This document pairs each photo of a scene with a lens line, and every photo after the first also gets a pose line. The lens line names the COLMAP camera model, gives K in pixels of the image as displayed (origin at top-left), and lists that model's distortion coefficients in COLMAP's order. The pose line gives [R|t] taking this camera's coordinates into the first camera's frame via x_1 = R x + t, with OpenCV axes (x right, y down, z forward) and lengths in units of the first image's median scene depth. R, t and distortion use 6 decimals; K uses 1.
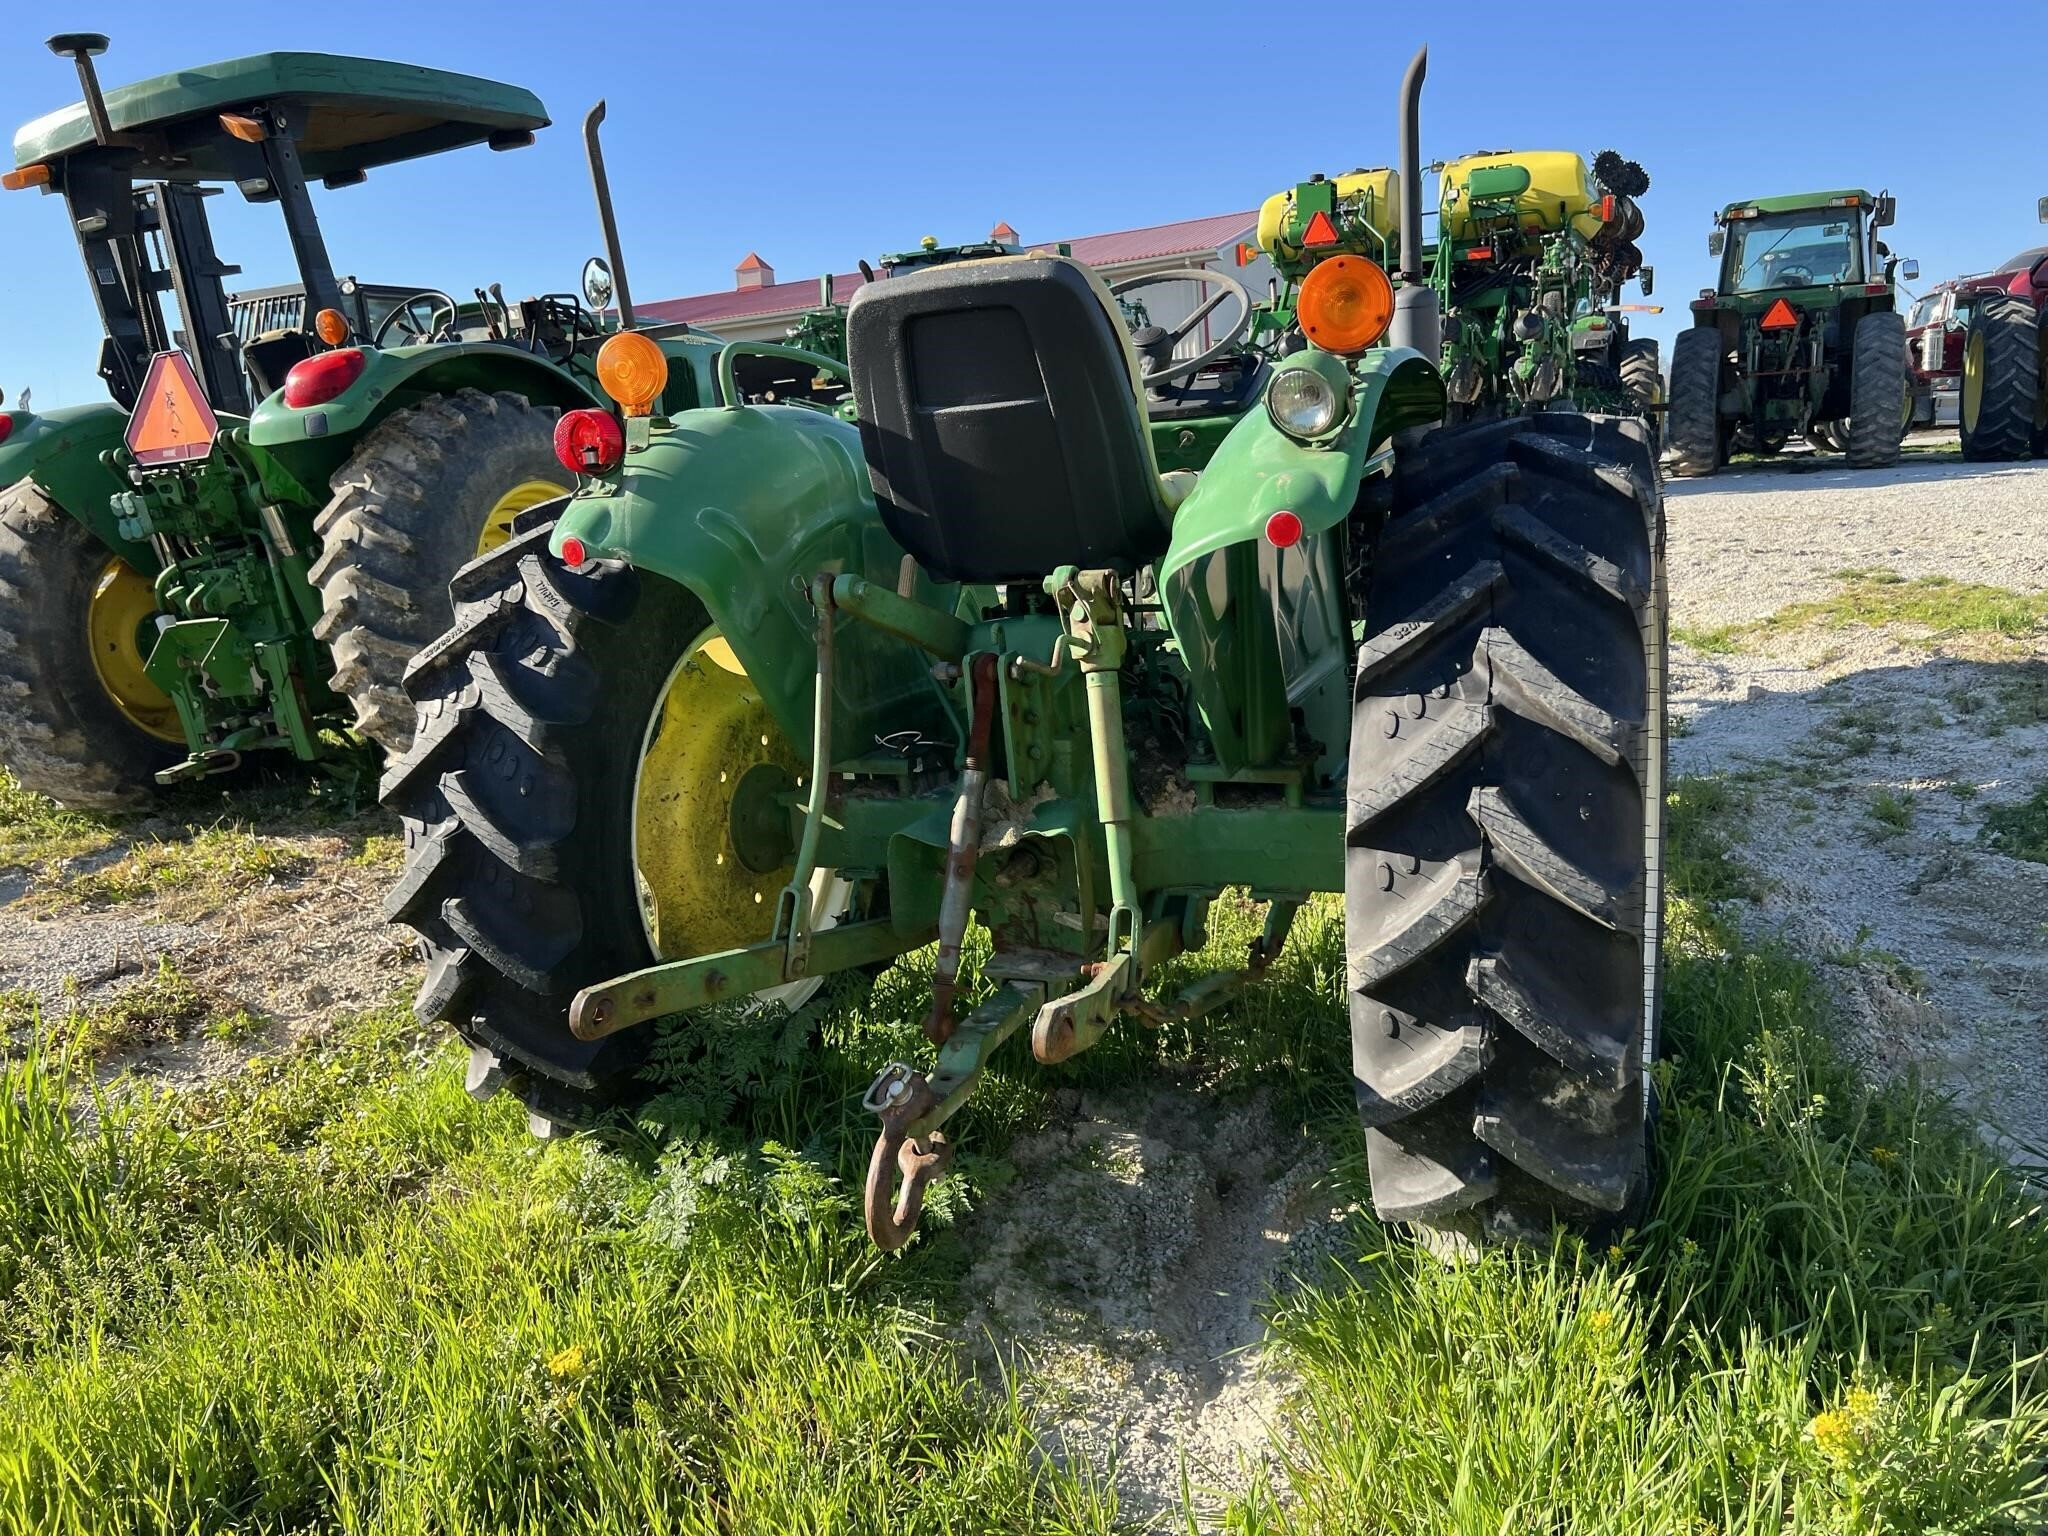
lens RADIAL K [[1562.0, 0, 1022.5], [0, 1562.0, 757.9], [0, 0, 1]] dist [0.037712, -0.046860]
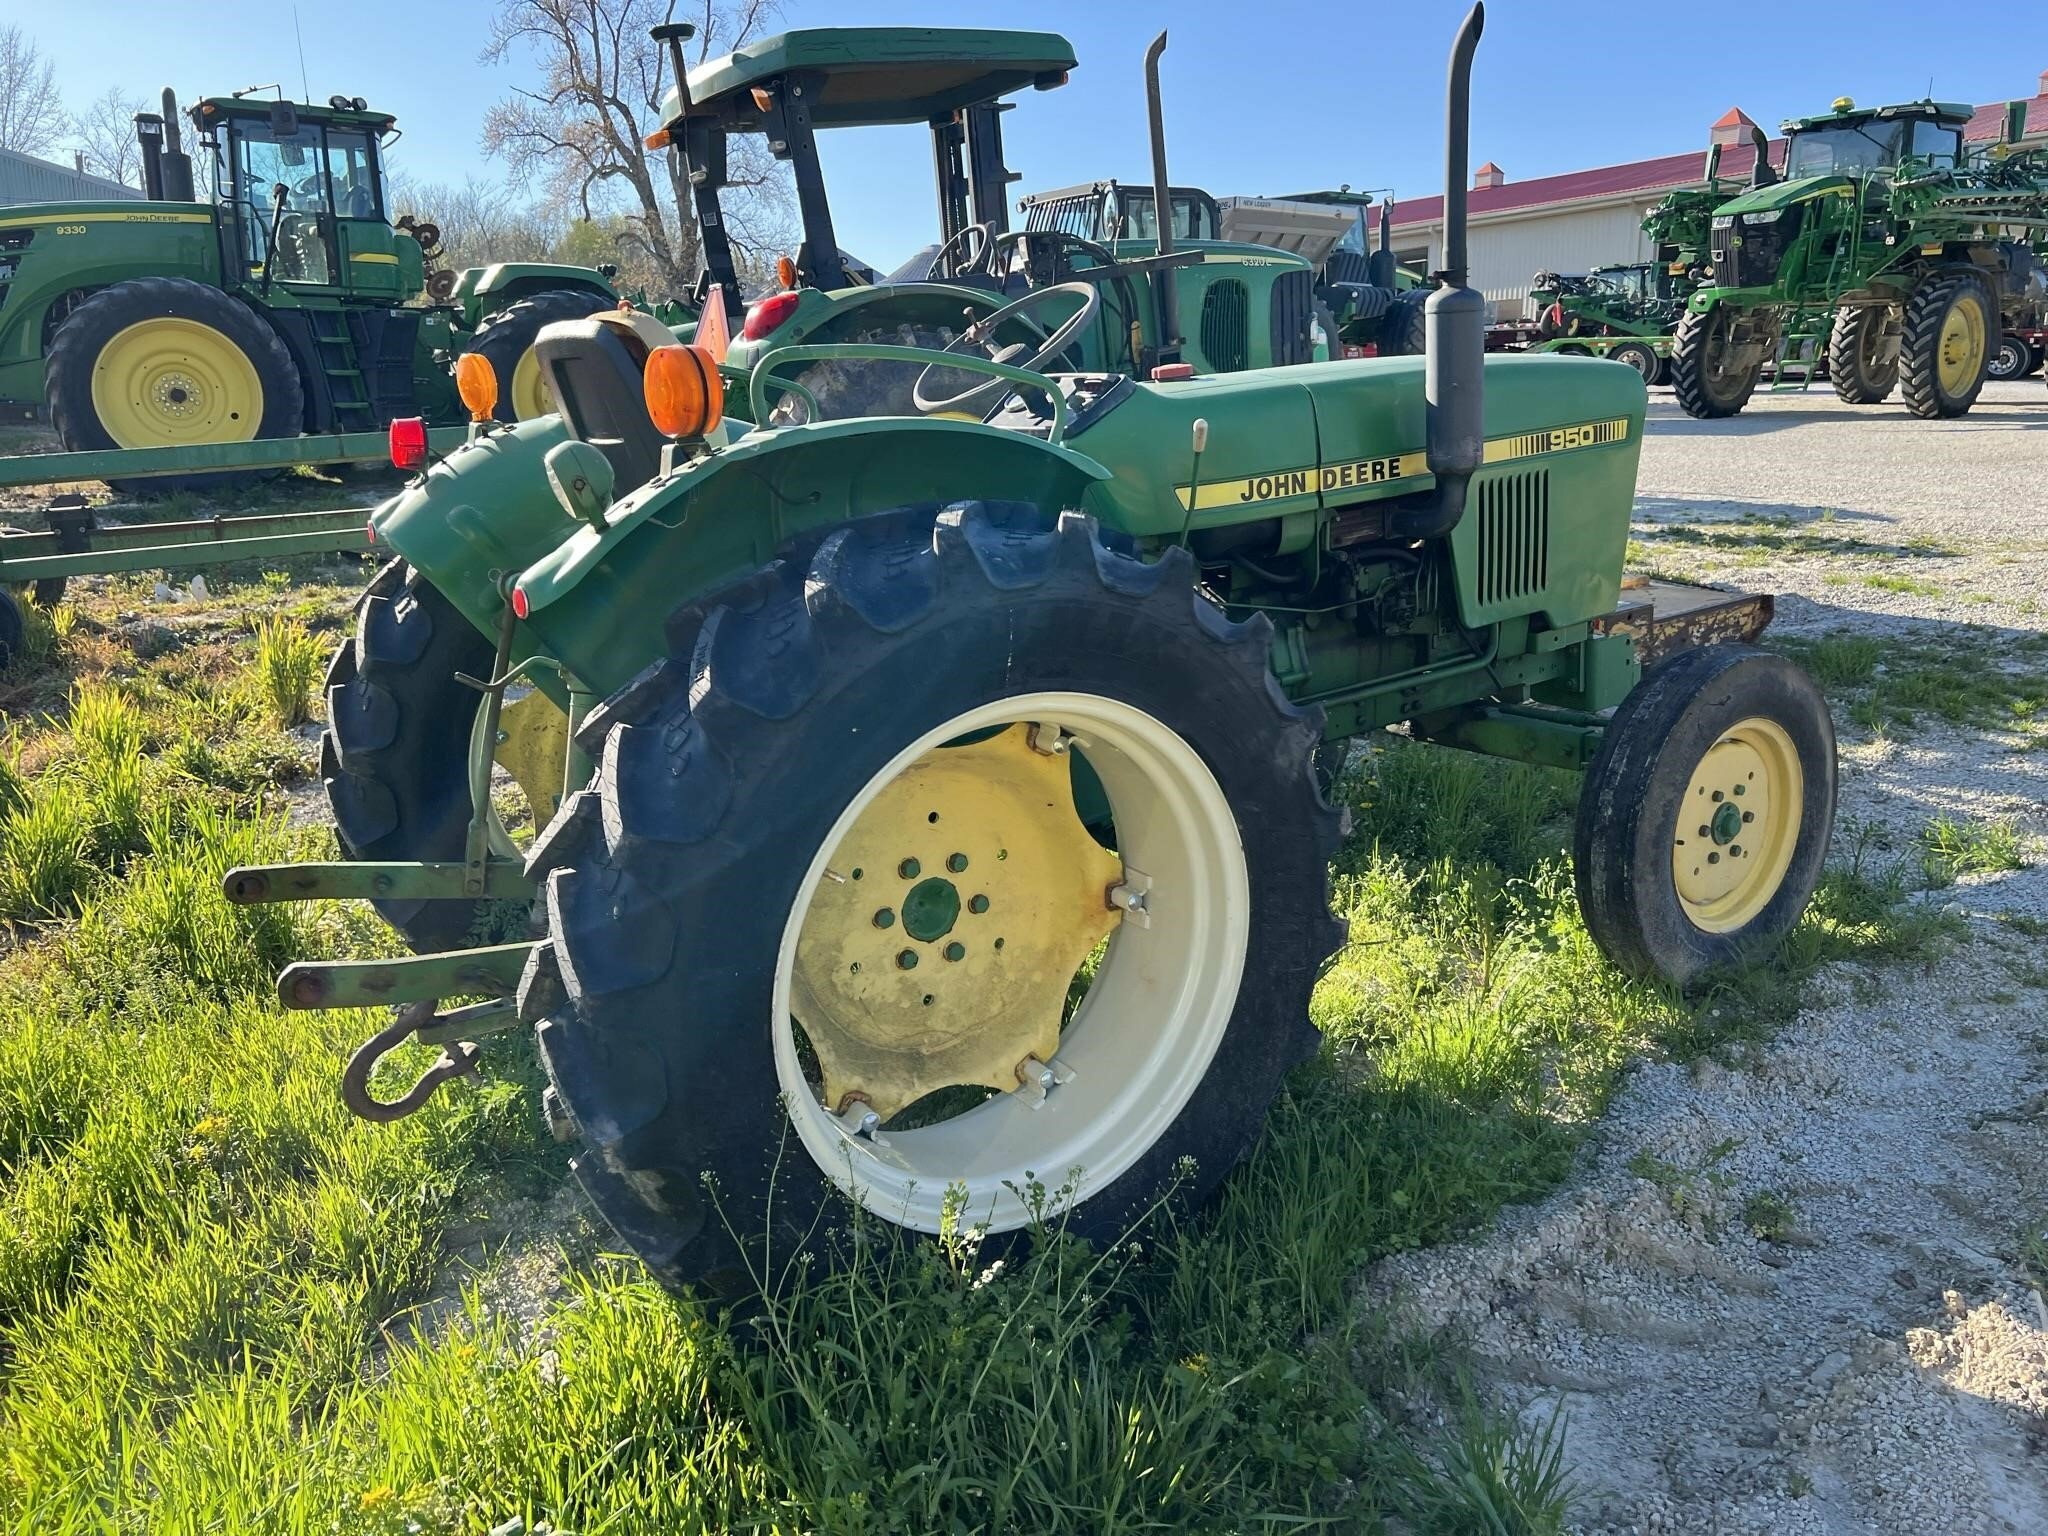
lens RADIAL K [[1562.0, 0, 1028.6], [0, 1562.0, 752.7], [0, 0, 1]] dist [0.037712, -0.046860]
pose [[0.830720, 0.180419, -0.526643, 0.802230], [-0.138632, 0.983268, 0.118176, -0.166582], [0.539152, -0.025161, 0.841832, 0.188348]]
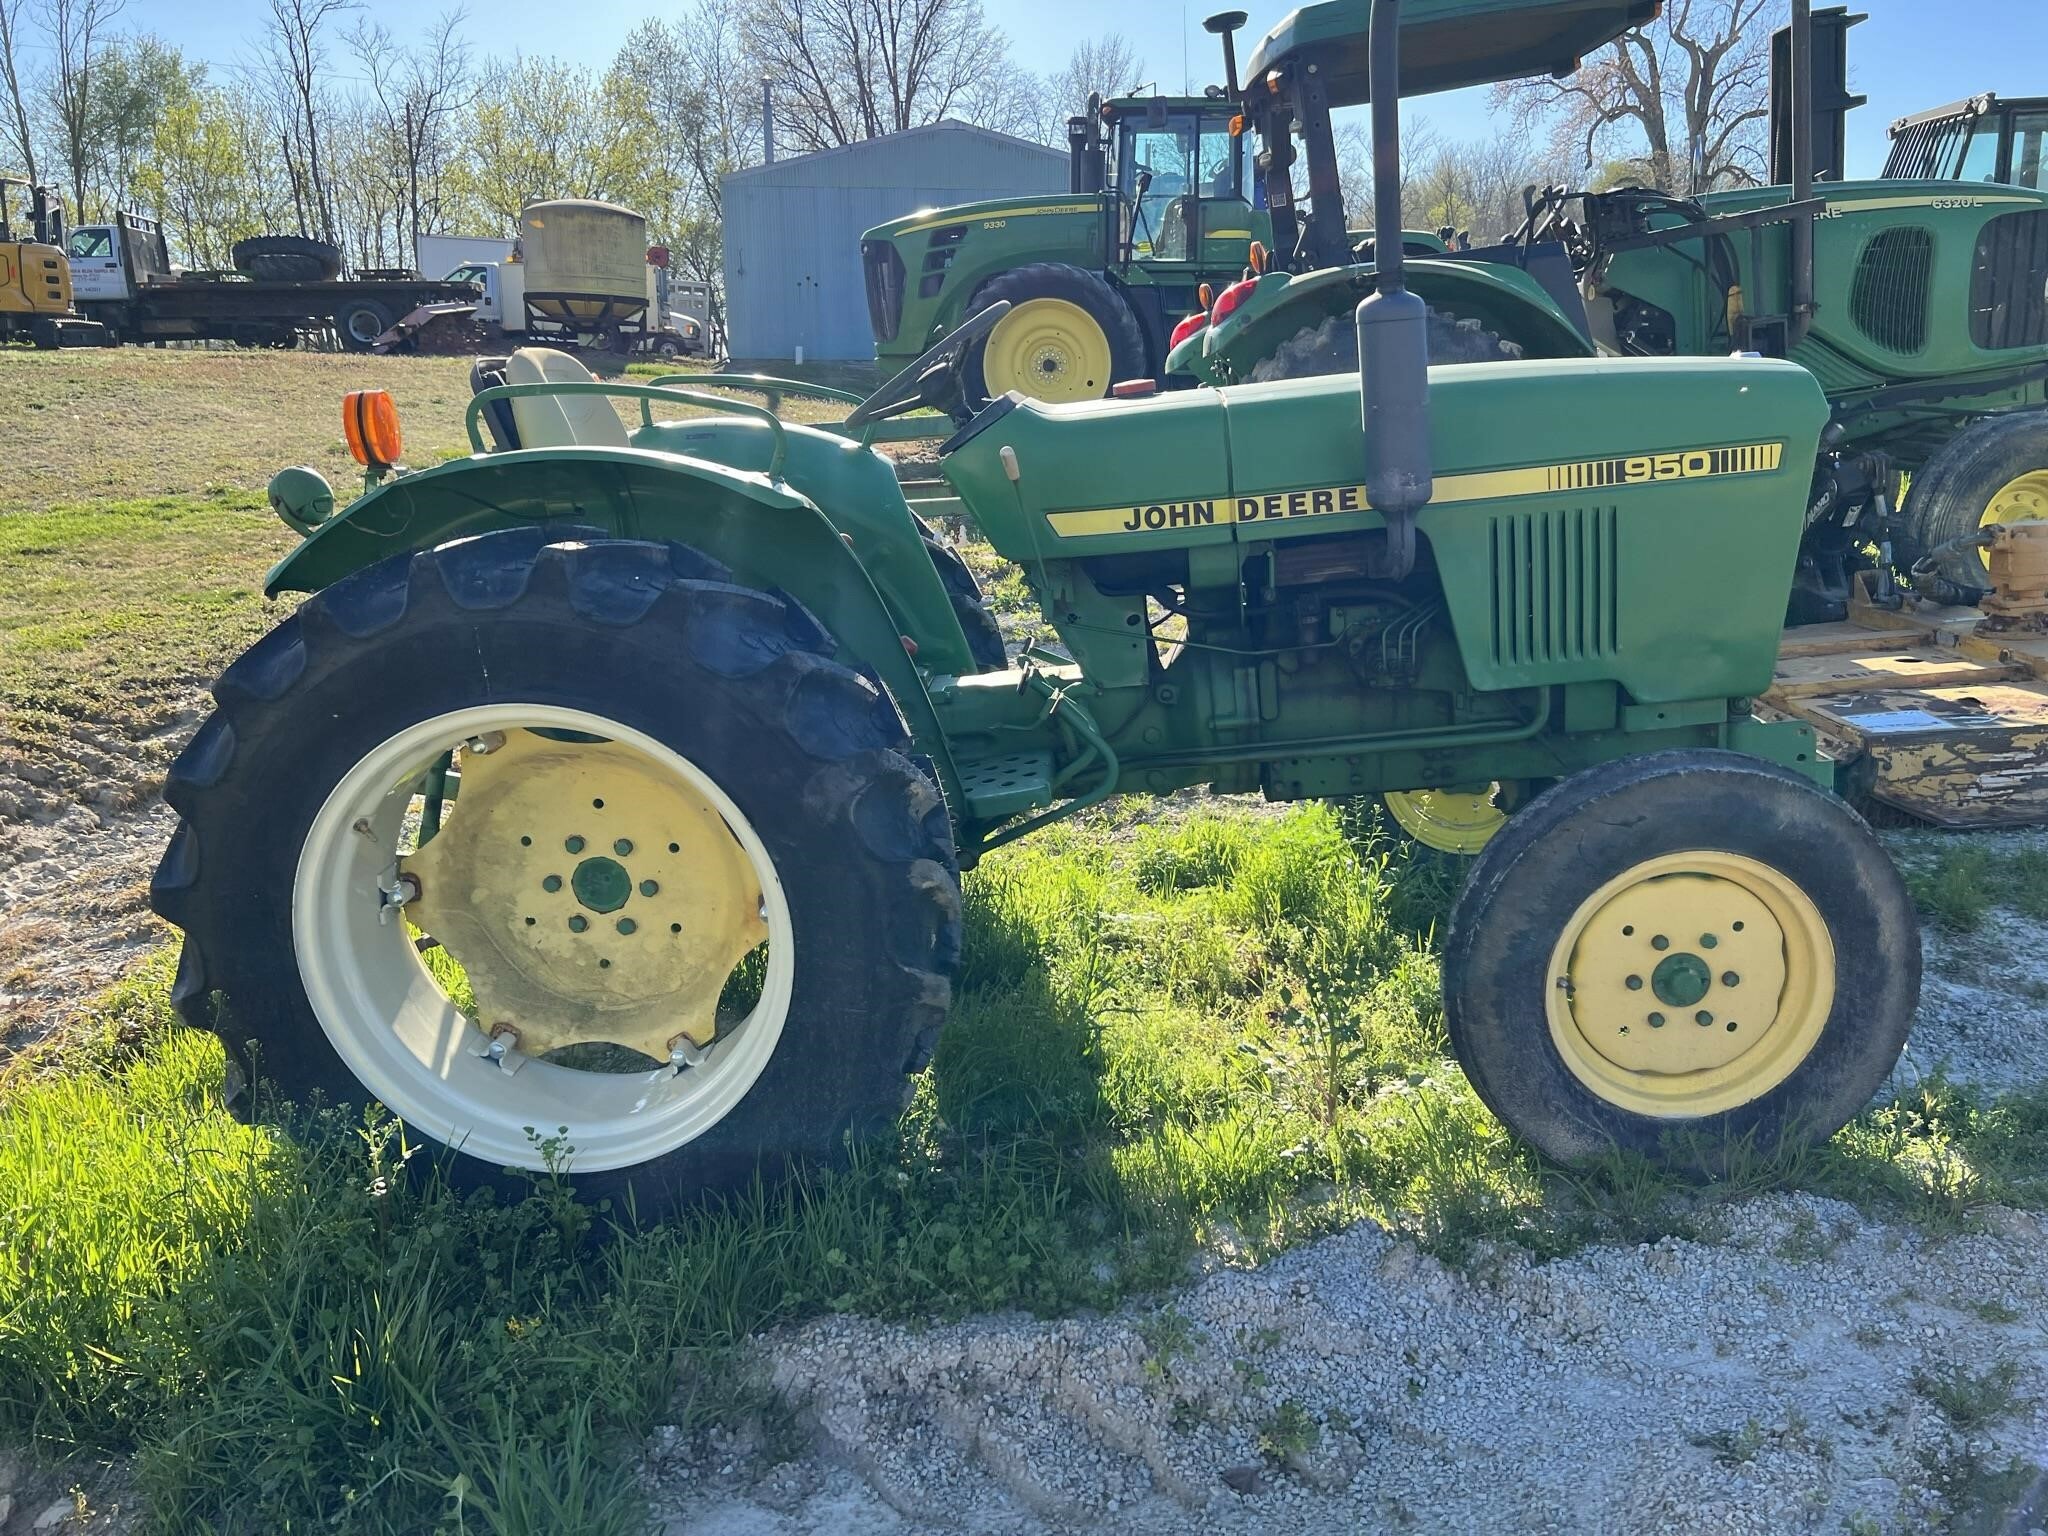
lens RADIAL K [[1562.0, 0, 1020.8], [0, 1562.0, 754.3], [0, 0, 1]] dist [0.037712, -0.046860]
pose [[0.353914, 0.285577, -0.890613, 1.313721], [-0.162615, 0.956529, 0.242093, -0.348518], [0.921033, 0.059147, 0.384968, 0.811917]]
